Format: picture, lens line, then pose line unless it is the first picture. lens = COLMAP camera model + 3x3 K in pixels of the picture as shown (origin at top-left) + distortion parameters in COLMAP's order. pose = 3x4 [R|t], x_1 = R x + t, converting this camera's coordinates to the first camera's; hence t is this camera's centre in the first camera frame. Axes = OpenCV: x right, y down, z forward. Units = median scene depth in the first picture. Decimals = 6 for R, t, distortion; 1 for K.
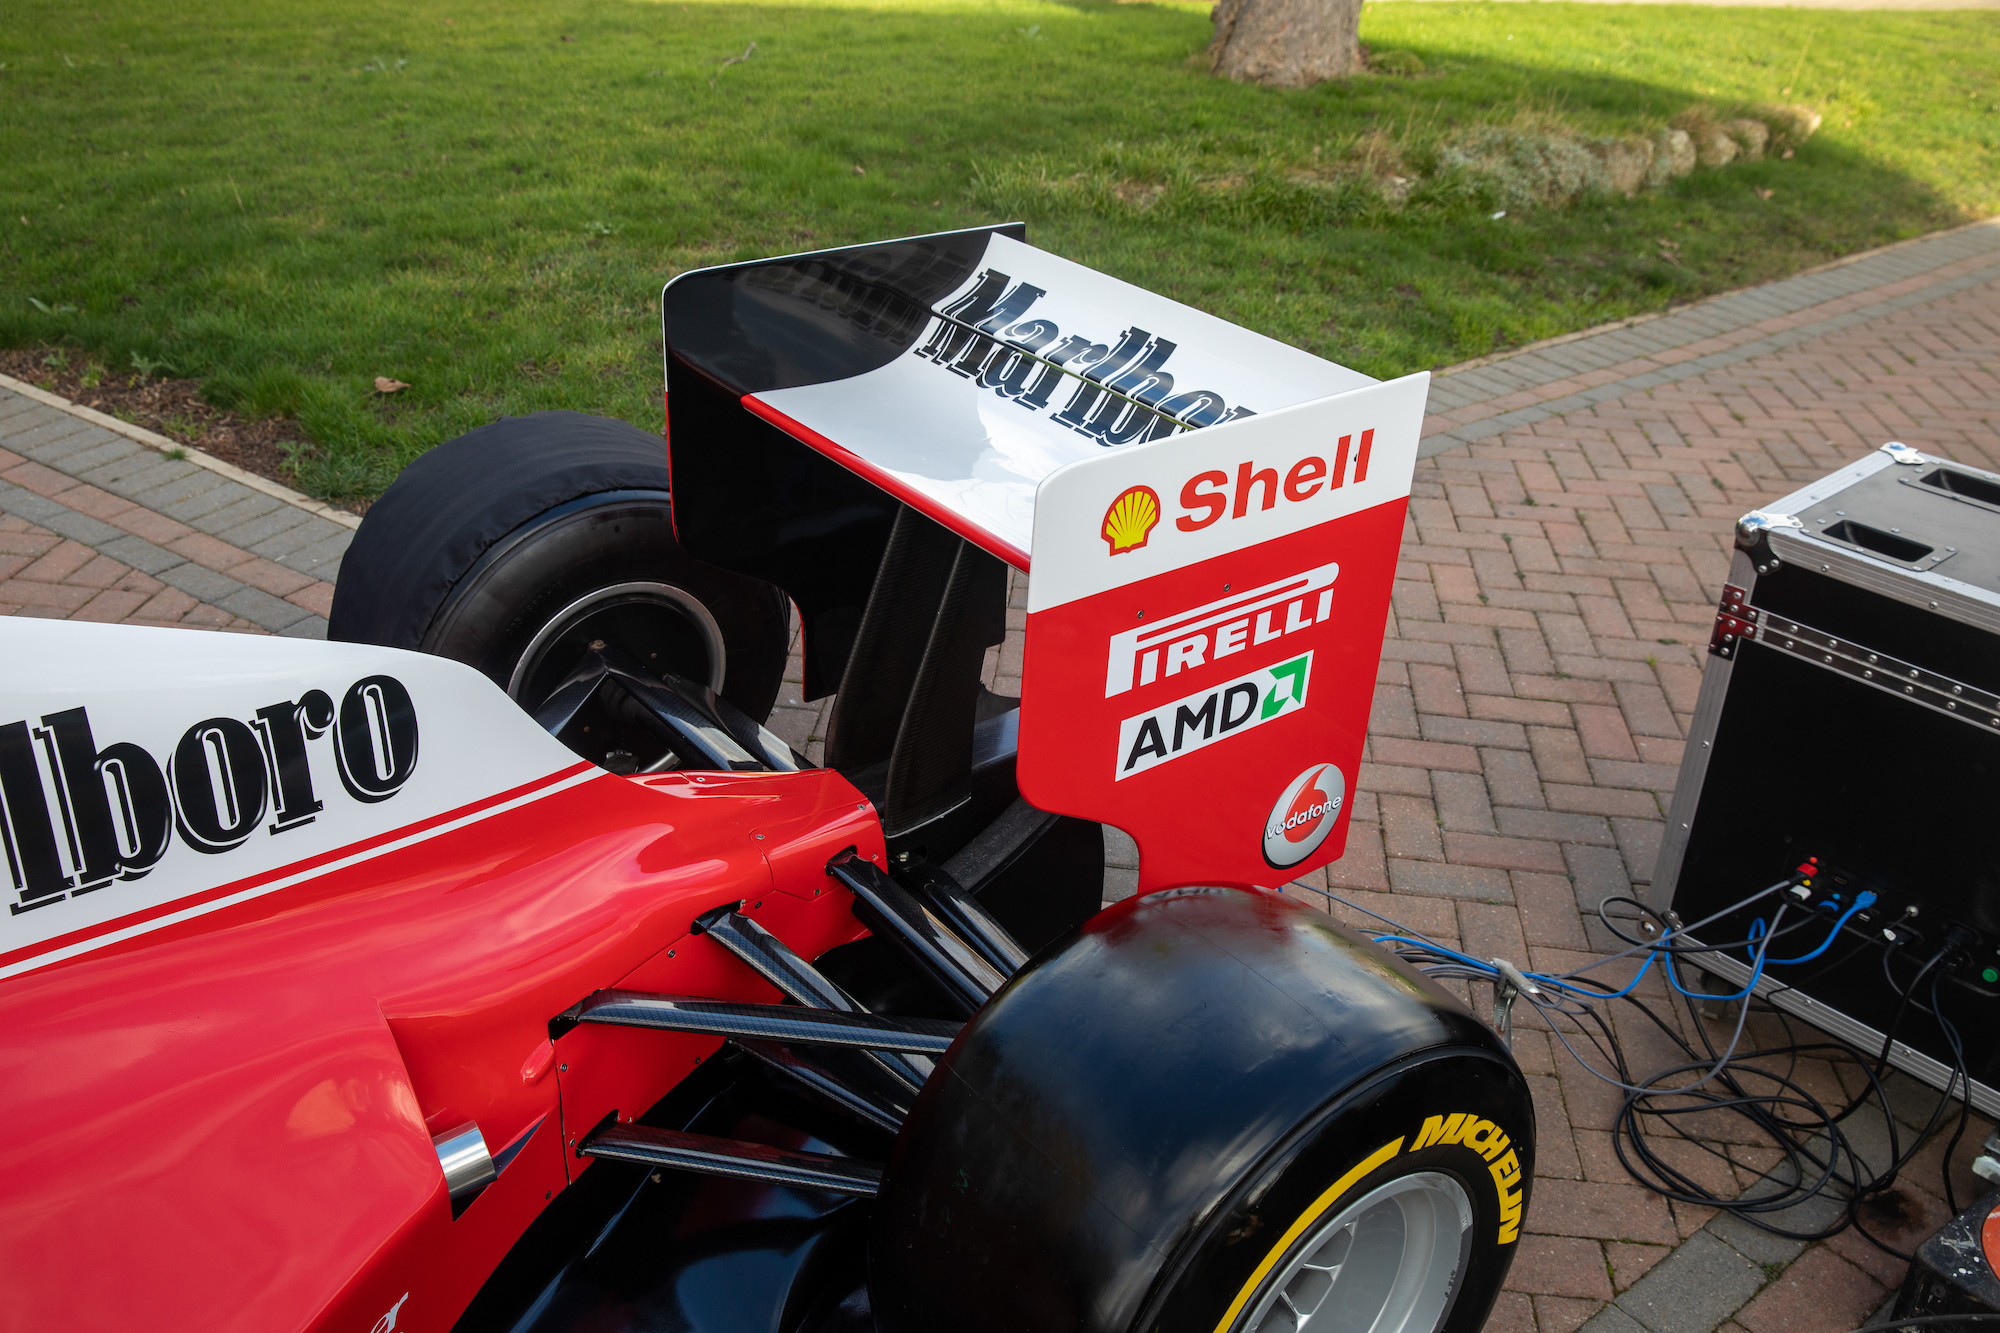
lens RADIAL K [[1766.3, 0, 1004.5], [0, 1766.3, 671.2], [0, 0, 1]] dist [-0.023487, -0.002116]
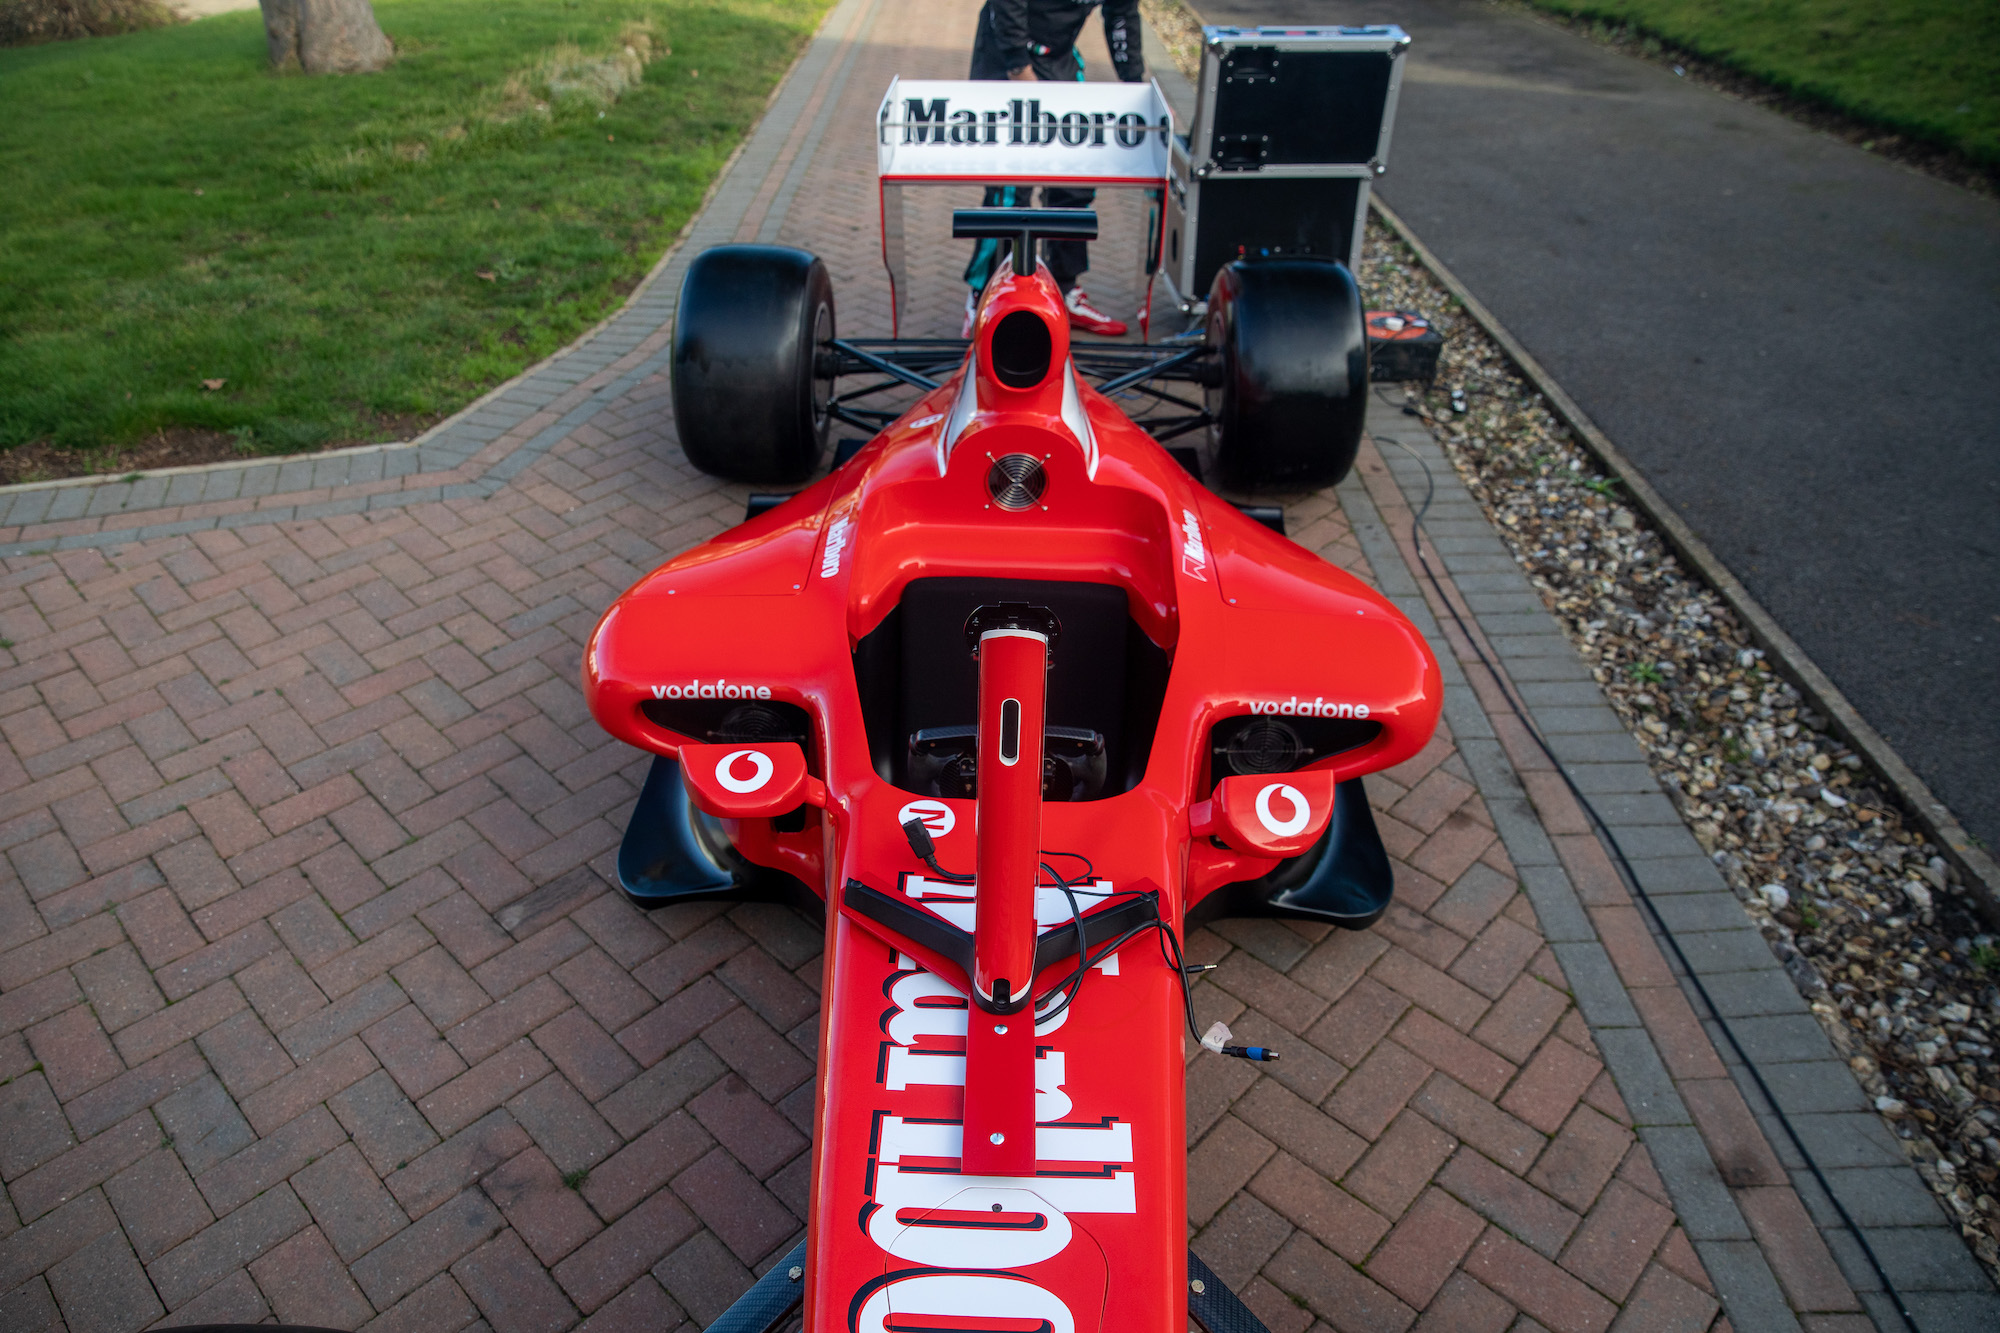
lens RADIAL K [[1356.1, 0, 1006.3], [0, 1356.1, 689.7], [0, 0, 1]] dist [-0.086785, 0.048874]
pose [[0.611803, -0.480943, 0.628005, -1.308964], [0.393050, 0.873816, 0.286282, -0.025956], [-0.686446, 0.071690, 0.723638, -0.169117]]
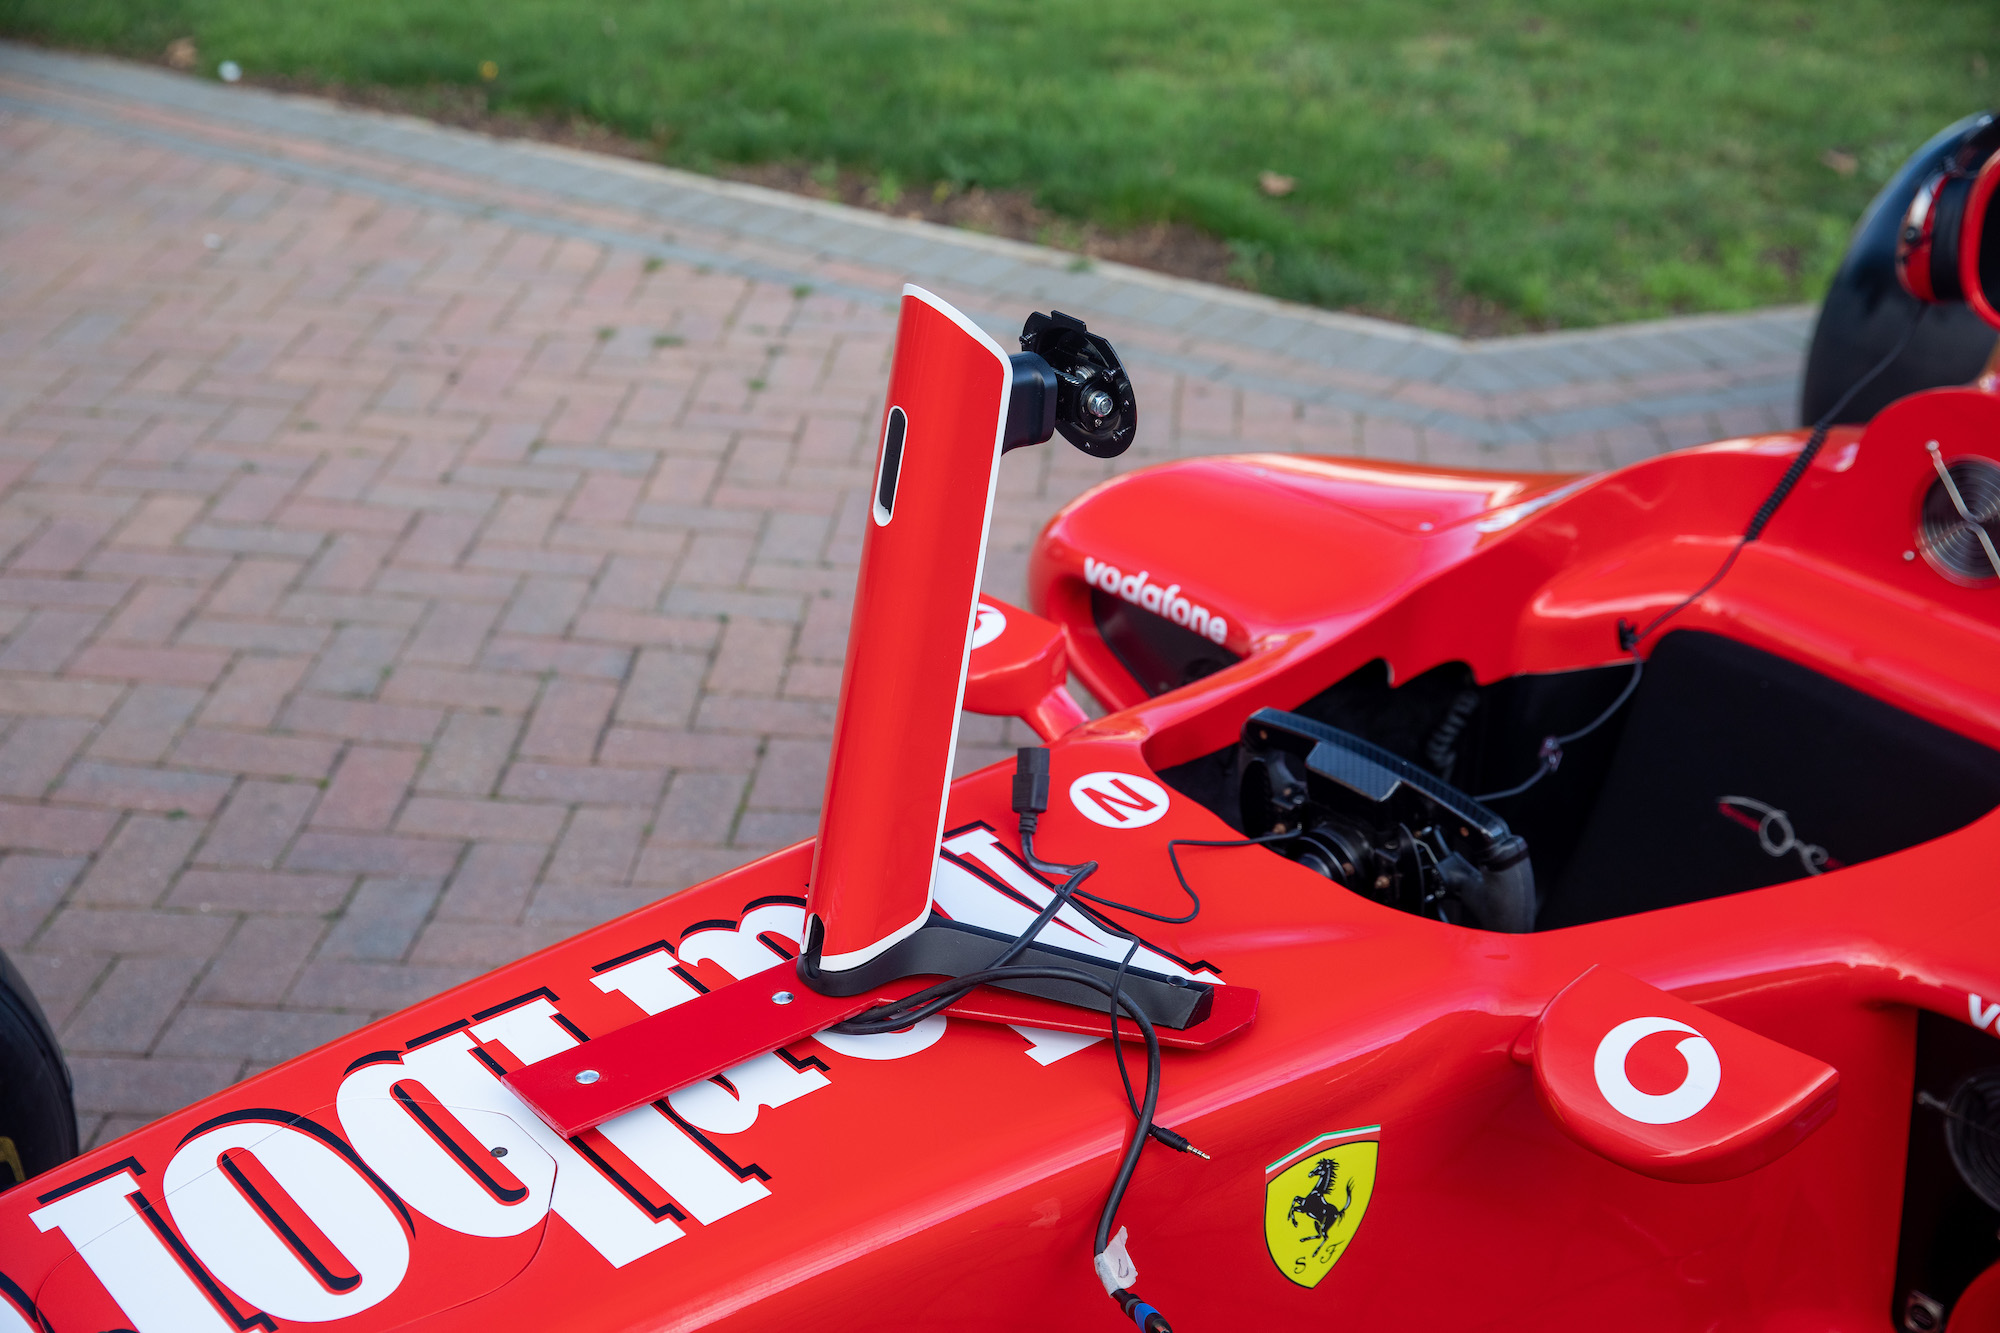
lens RADIAL K [[2670.1, 0, 975.1], [0, 2670.1, 686.0], [0, 0, 1]] dist [0.066712, 0.000000]
pose [[0.999034, -0.037517, 0.022878, -0.968399], [0.038625, 0.997999, -0.050066, 0.233107], [-0.020954, 0.050901, 0.998484, -0.419185]]
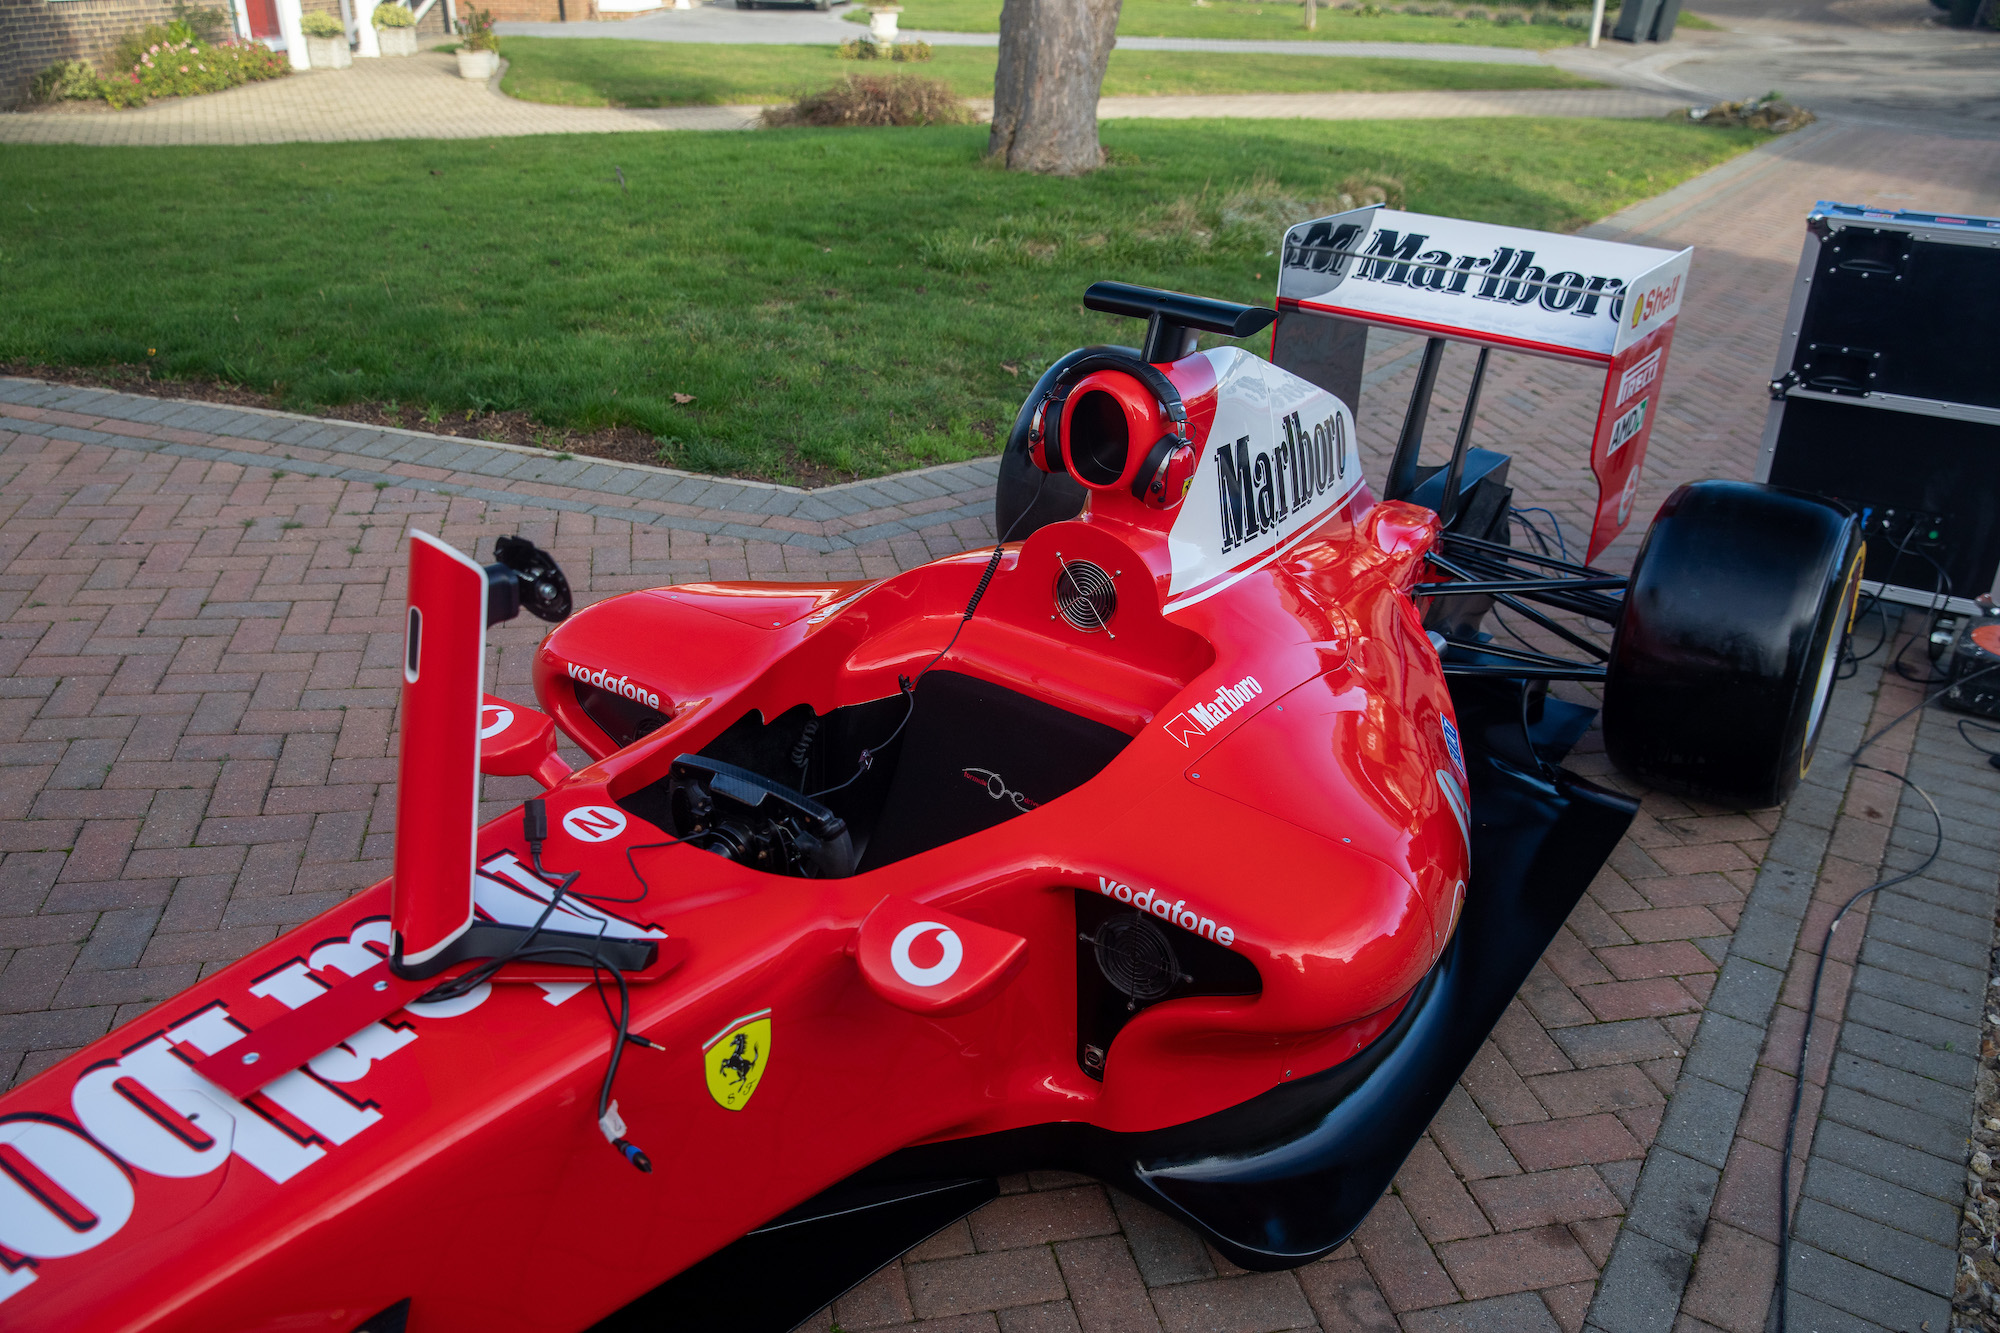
lens RADIAL K [[1642.4, 0, 999.3], [0, 1642.4, 680.1], [0, 0, 1]] dist [-0.075195, 0.091989]
pose [[0.946462, -0.135049, 0.293209, -0.944839], [0.148760, 0.988561, -0.024869, 0.208647], [-0.286497, 0.067156, 0.955725, -0.428743]]
